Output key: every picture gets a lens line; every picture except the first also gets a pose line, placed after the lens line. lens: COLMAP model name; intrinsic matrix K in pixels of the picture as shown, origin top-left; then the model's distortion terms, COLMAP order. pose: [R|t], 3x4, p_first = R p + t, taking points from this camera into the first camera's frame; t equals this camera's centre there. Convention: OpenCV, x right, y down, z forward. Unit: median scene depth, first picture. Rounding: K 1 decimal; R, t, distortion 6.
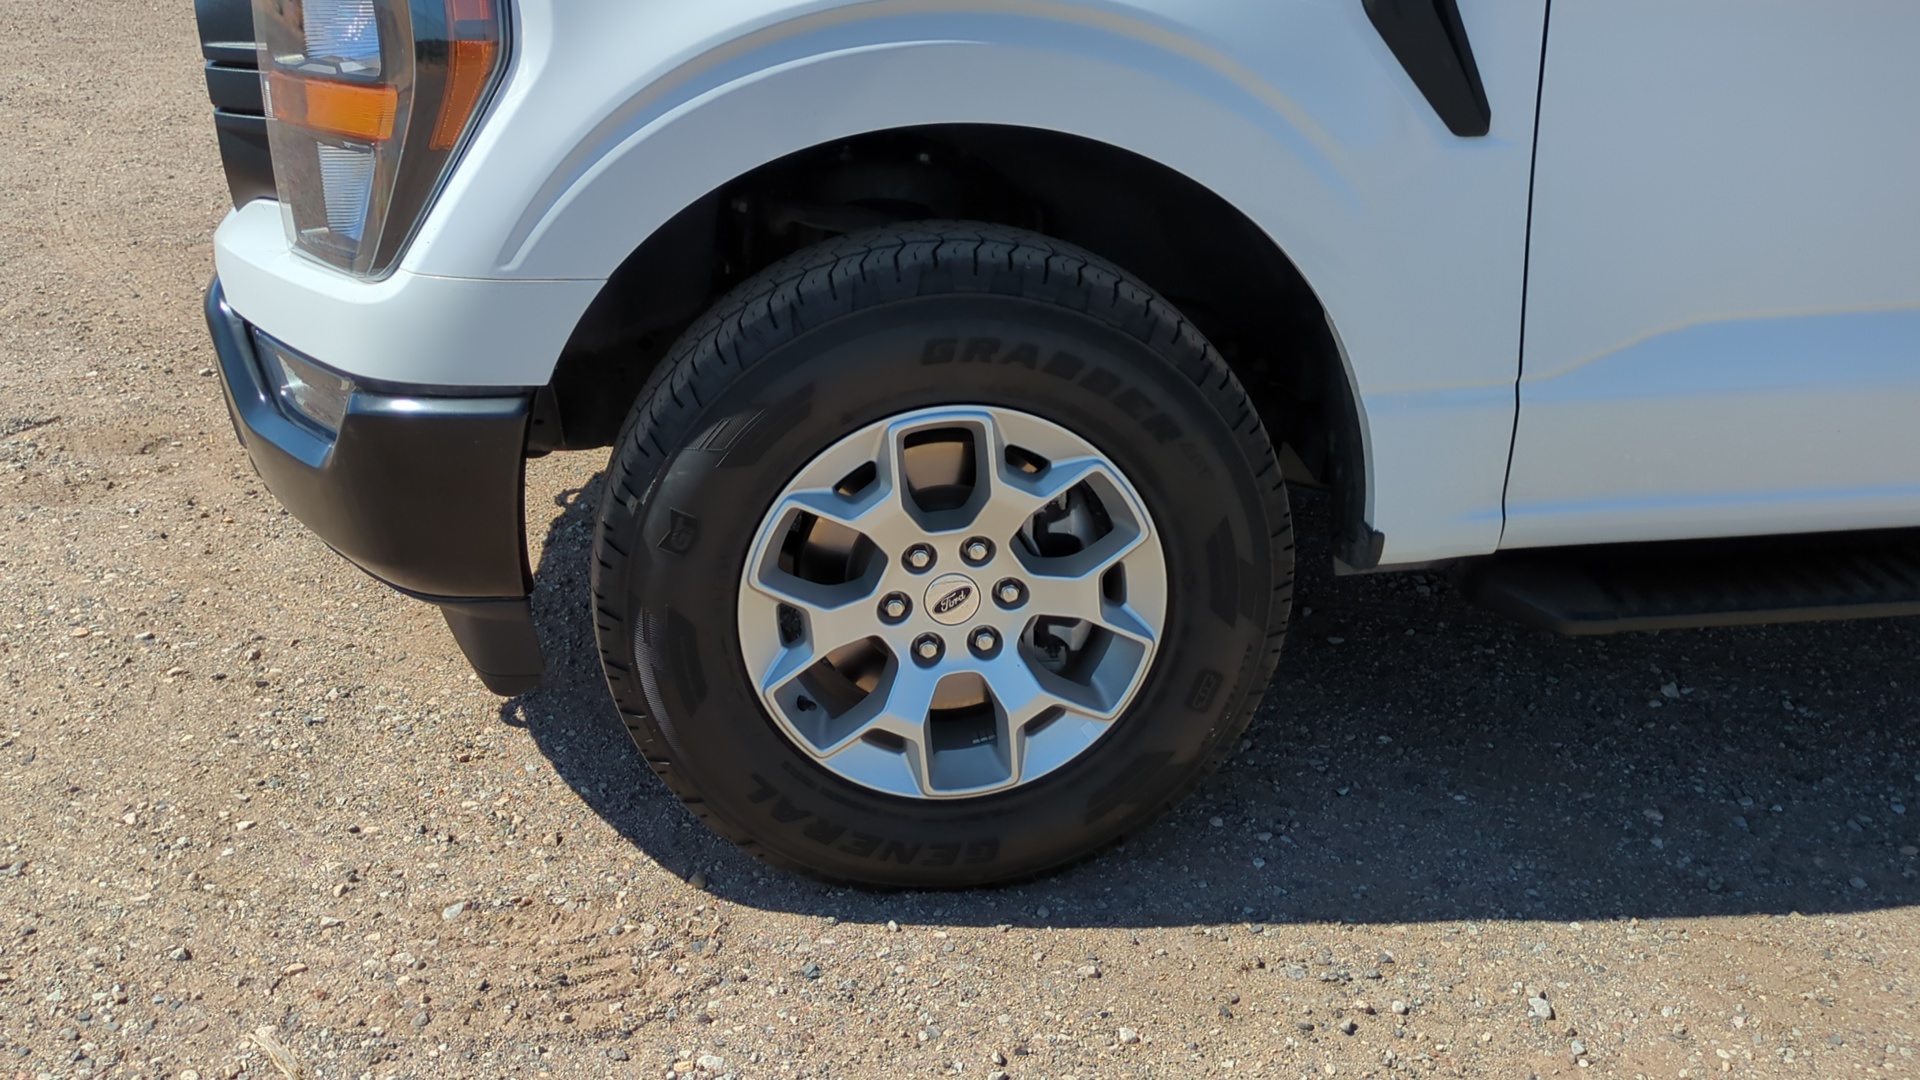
lens RADIAL K [[1651.6, 0, 980.0], [0, 1651.6, 545.7], [0, 0, 1]] dist [0.075621, -0.095184]
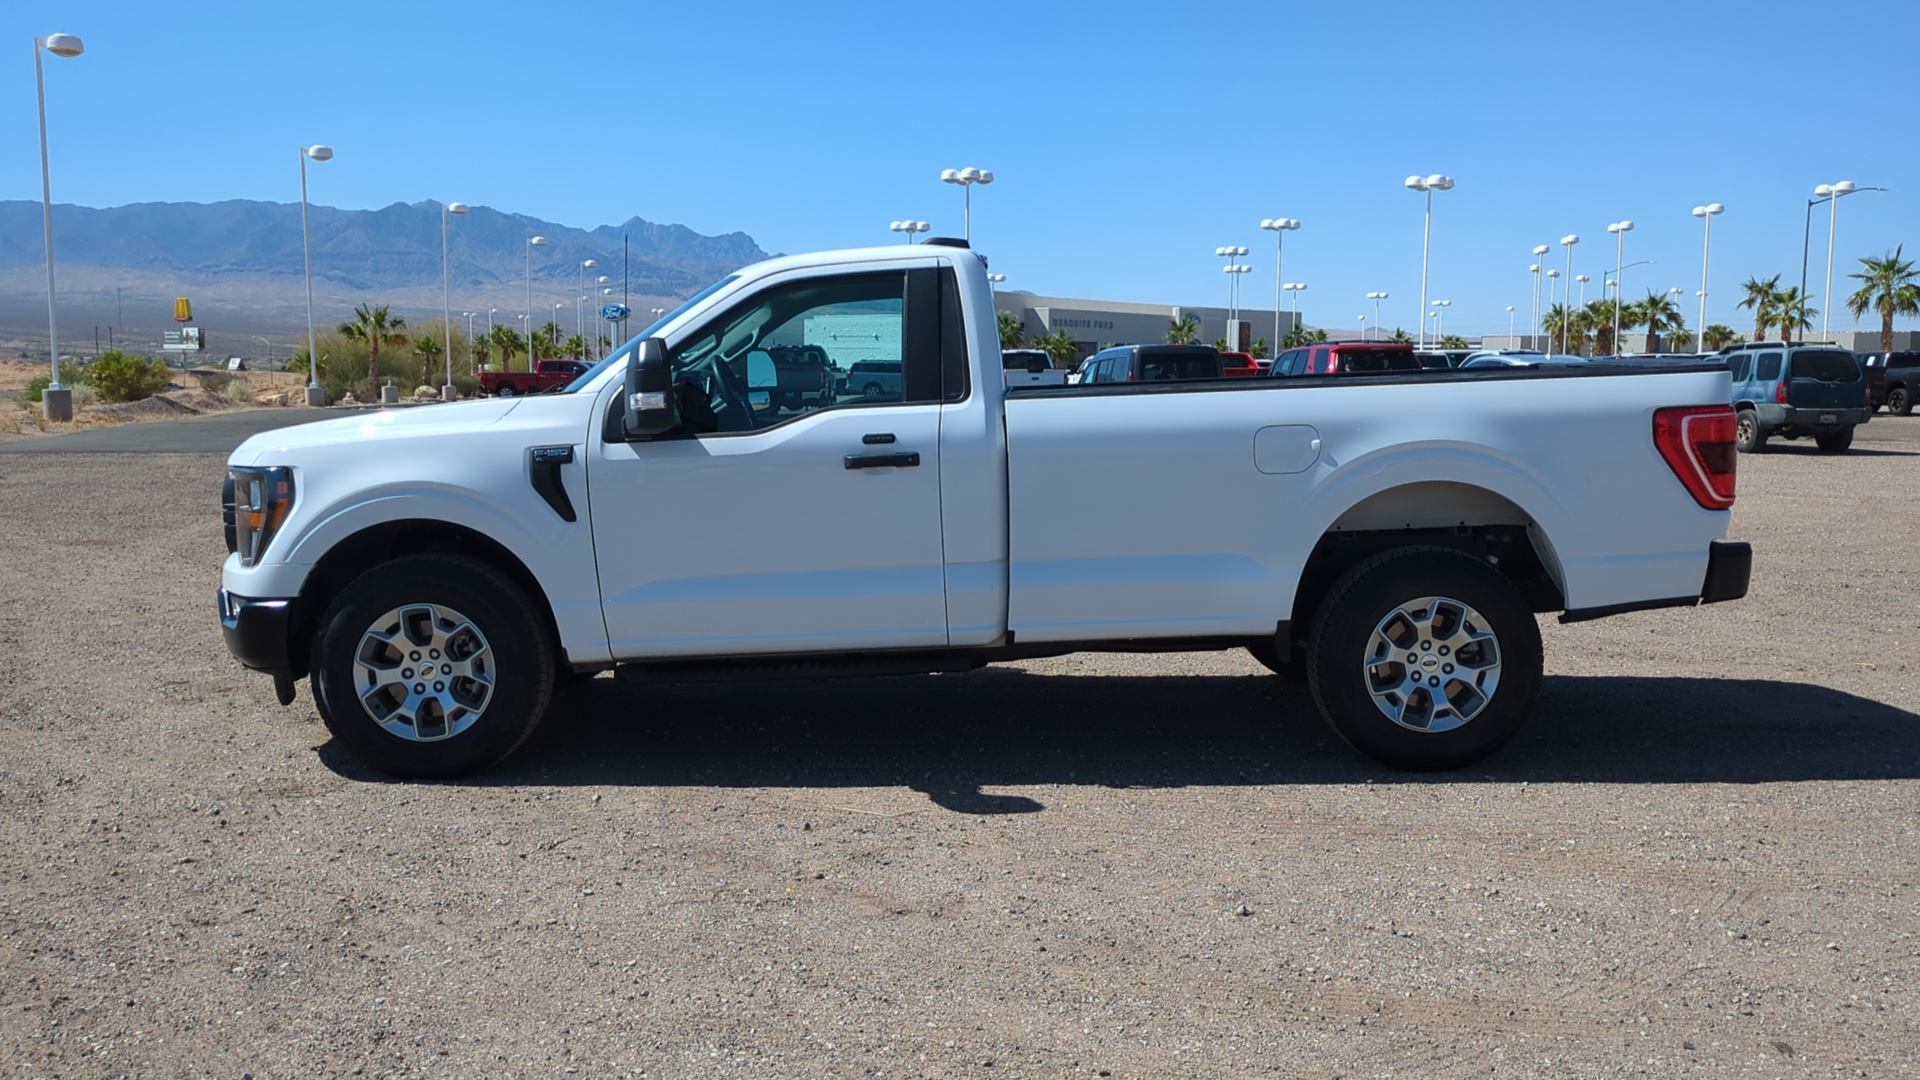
lens RADIAL K [[1651.6, 0, 980.0], [0, 1651.6, 545.7], [0, 0, 1]] dist [0.075621, -0.095184]
pose [[0.994066, -0.014111, -0.107856, 1.335783], [-0.017243, 0.958571, -0.284332, 0.668632], [0.107400, 0.284505, 0.952640, -1.887279]]
